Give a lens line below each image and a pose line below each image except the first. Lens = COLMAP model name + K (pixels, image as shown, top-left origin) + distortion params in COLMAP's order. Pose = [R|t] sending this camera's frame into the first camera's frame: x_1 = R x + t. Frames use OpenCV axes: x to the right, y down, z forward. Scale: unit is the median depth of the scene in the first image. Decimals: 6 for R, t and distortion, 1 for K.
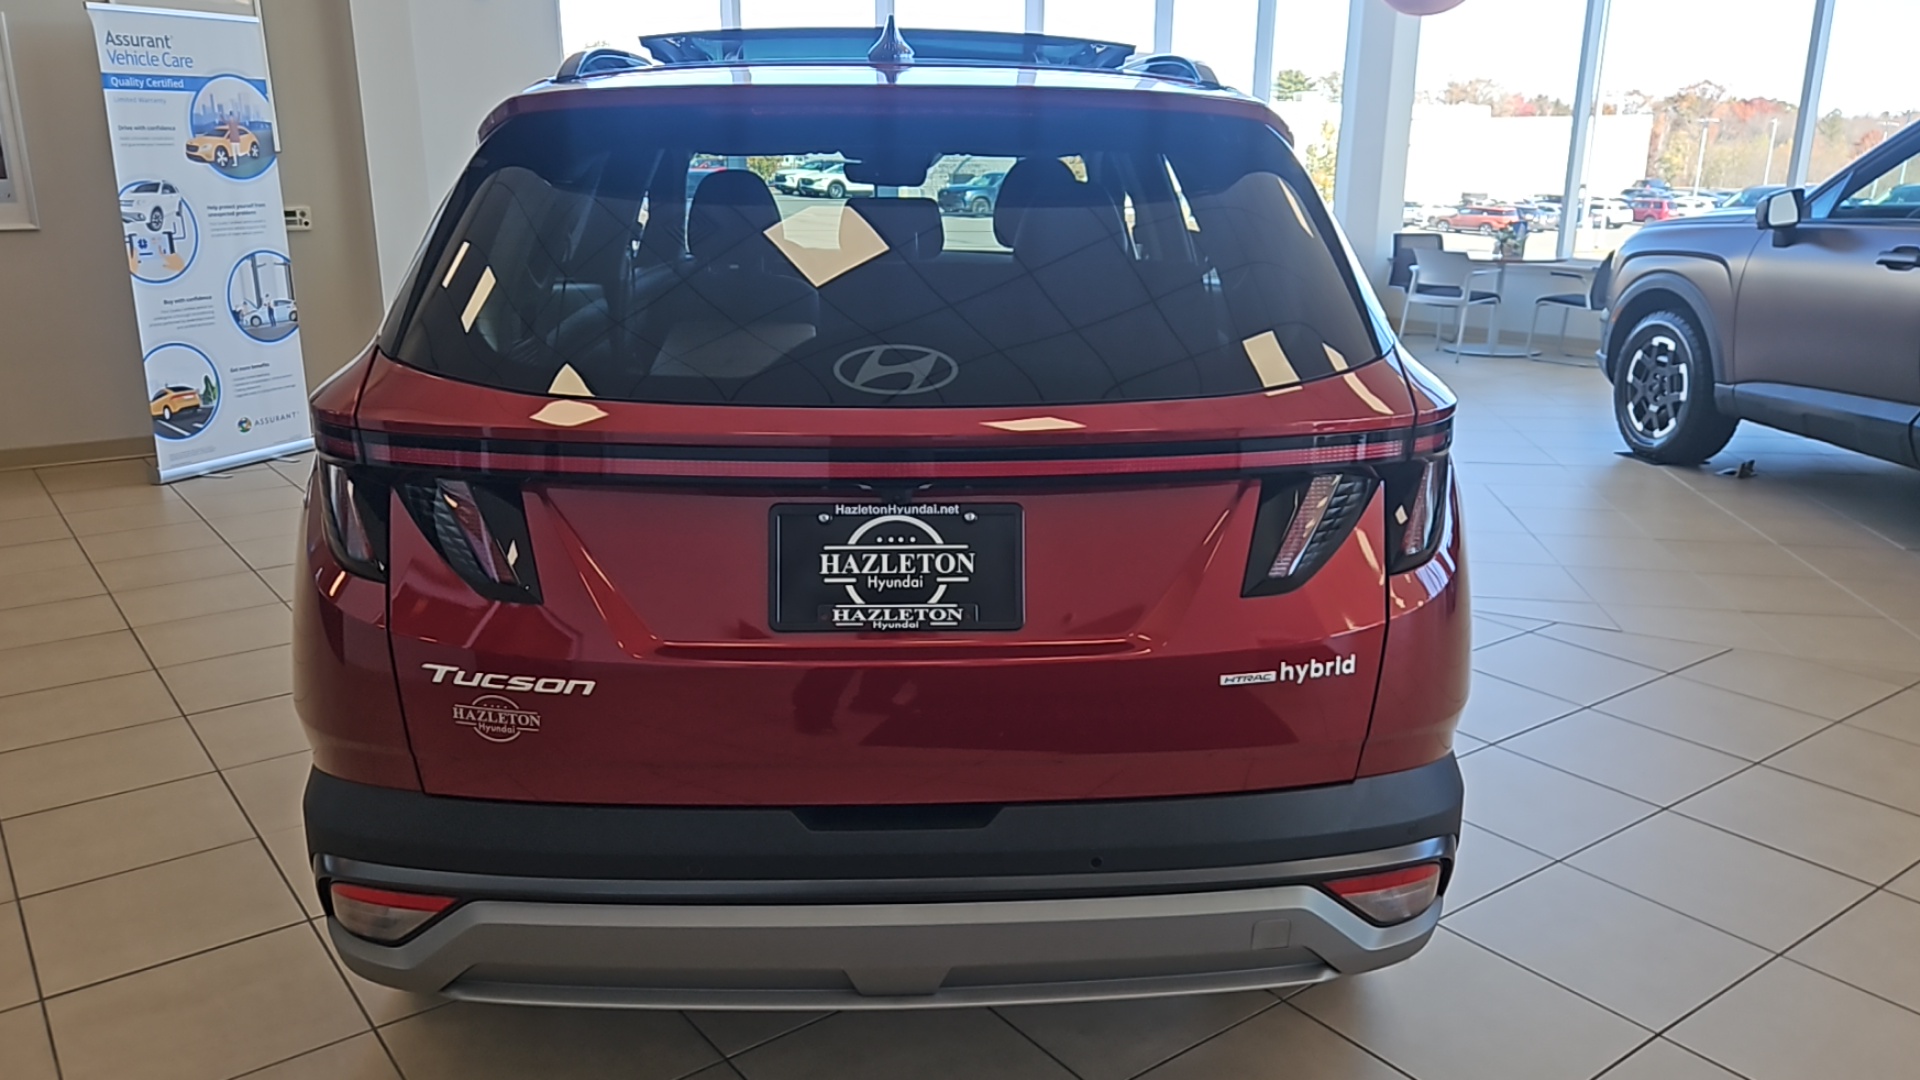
lens RADIAL K [[1395.1, 0, 964.1], [0, 1395.1, 539.3], [0, 0, 1]] dist [0.027984, 0.001494]
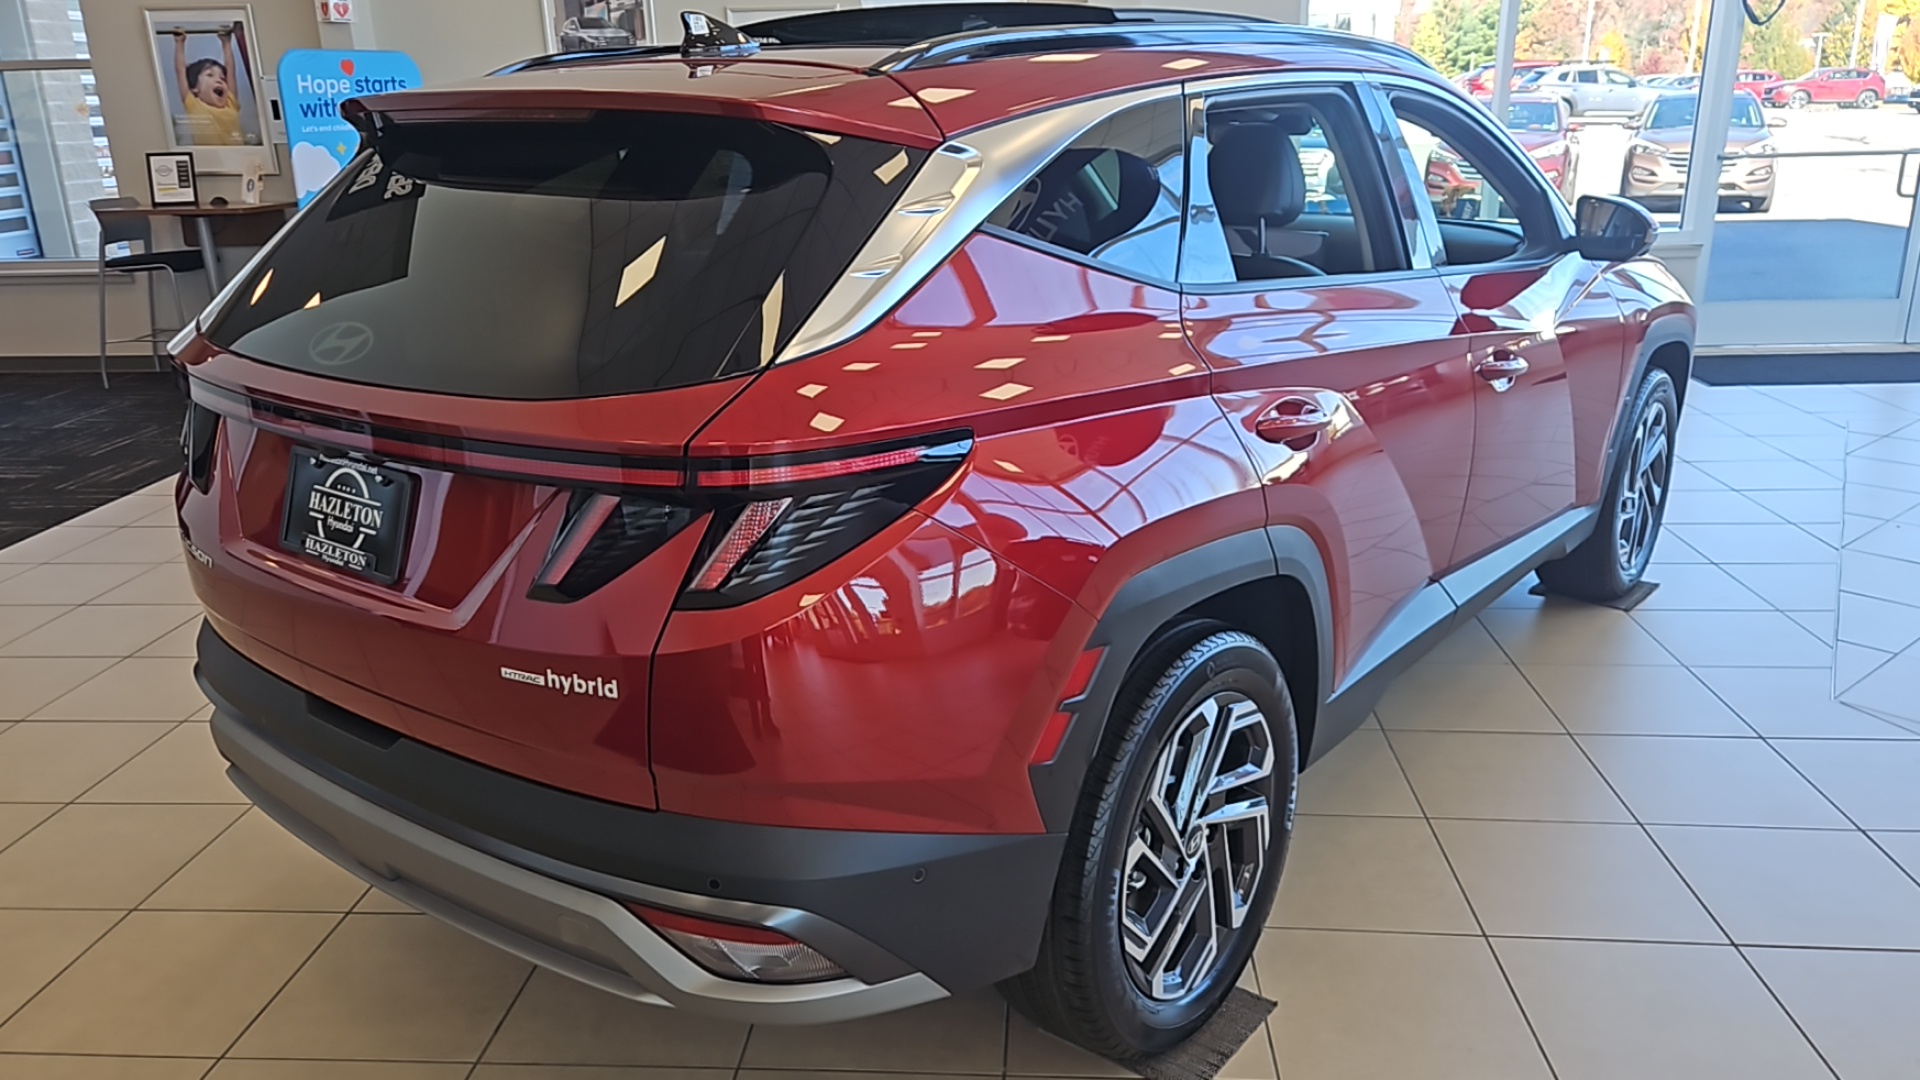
lens RADIAL K [[1395.1, 0, 959.8], [0, 1395.1, 541.9], [0, 0, 1]] dist [0.027984, 0.001494]
pose [[0.764076, 0.174310, -0.621131, 0.280247], [-0.145685, 0.984556, 0.097087, -0.037621], [0.628461, 0.016308, 0.777670, 0.106329]]
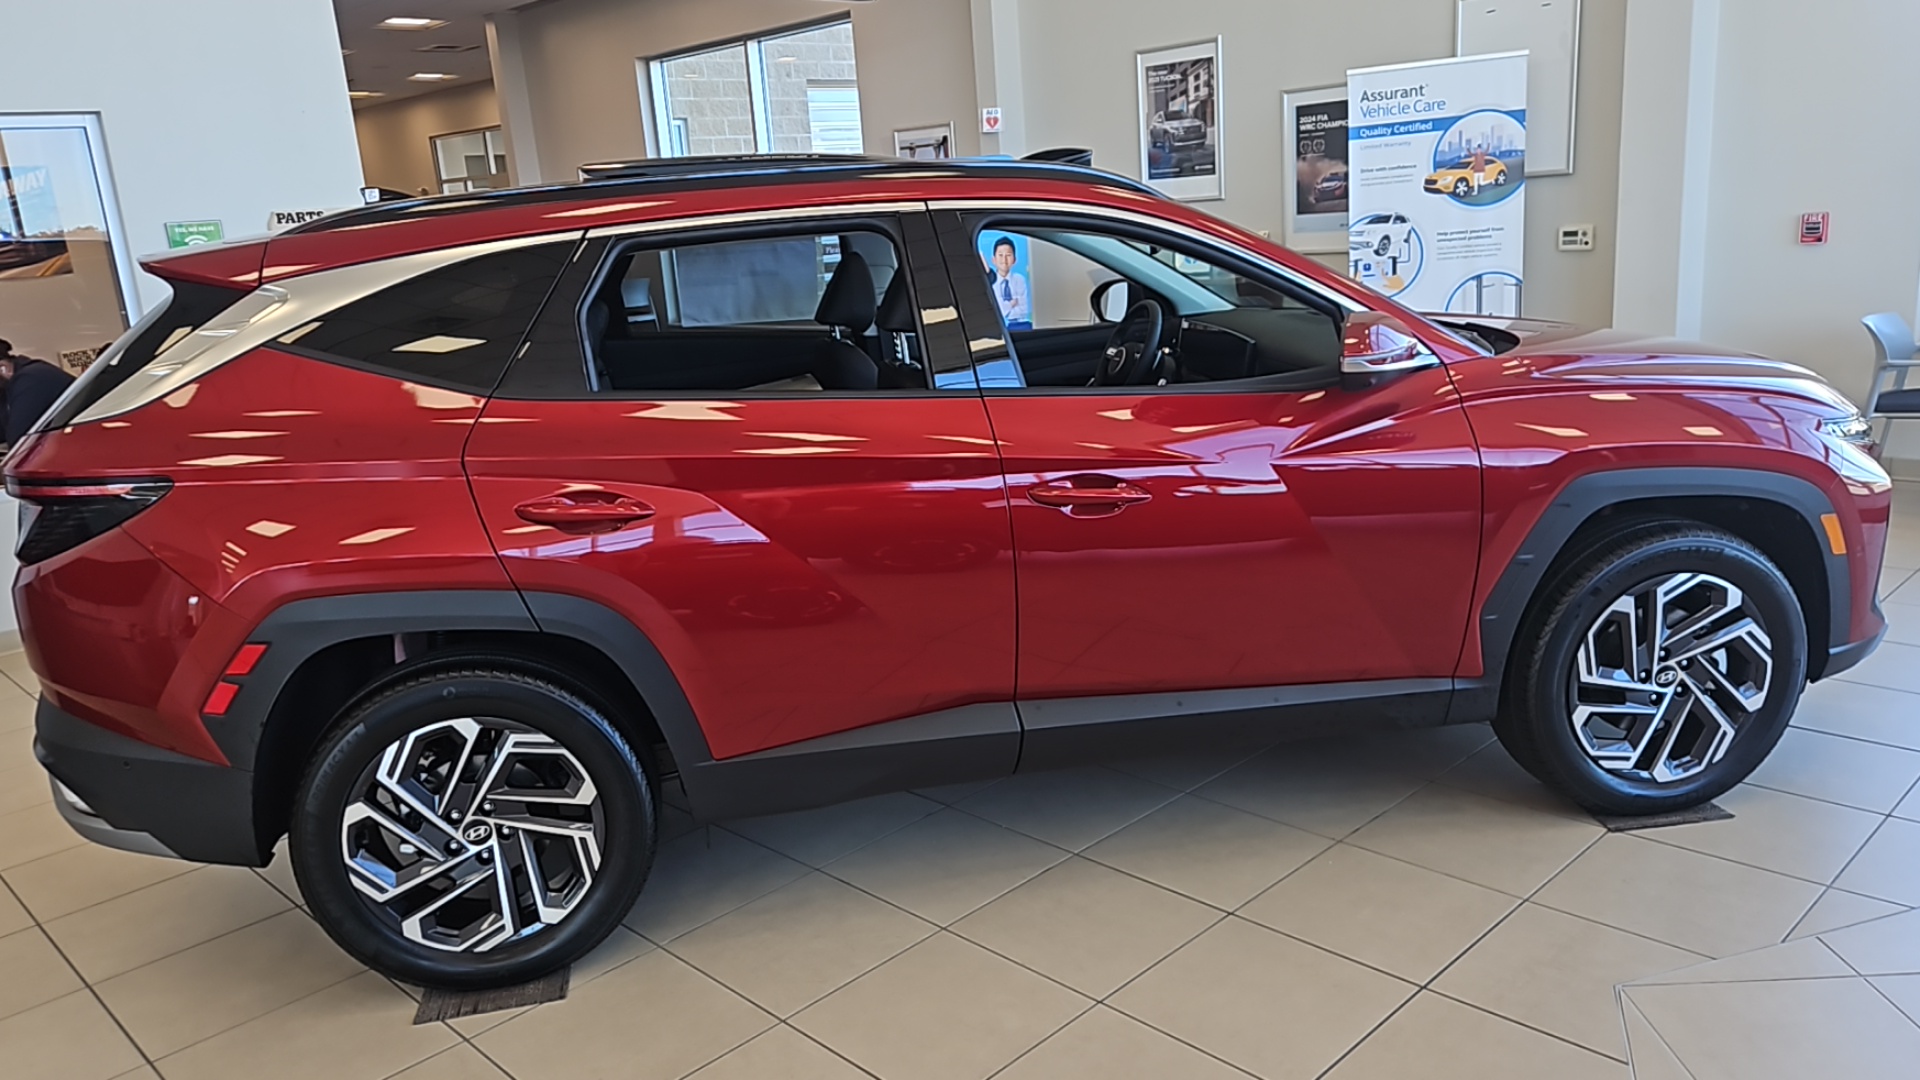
lens RADIAL K [[1395.1, 0, 957.8], [0, 1395.1, 549.4], [0, 0, 1]] dist [0.027984, 0.001494]
pose [[0.150426, 0.222591, -0.963237, 0.562872], [-0.192463, 0.962276, 0.192312, -0.143390], [0.969706, 0.156458, 0.187592, 0.489124]]
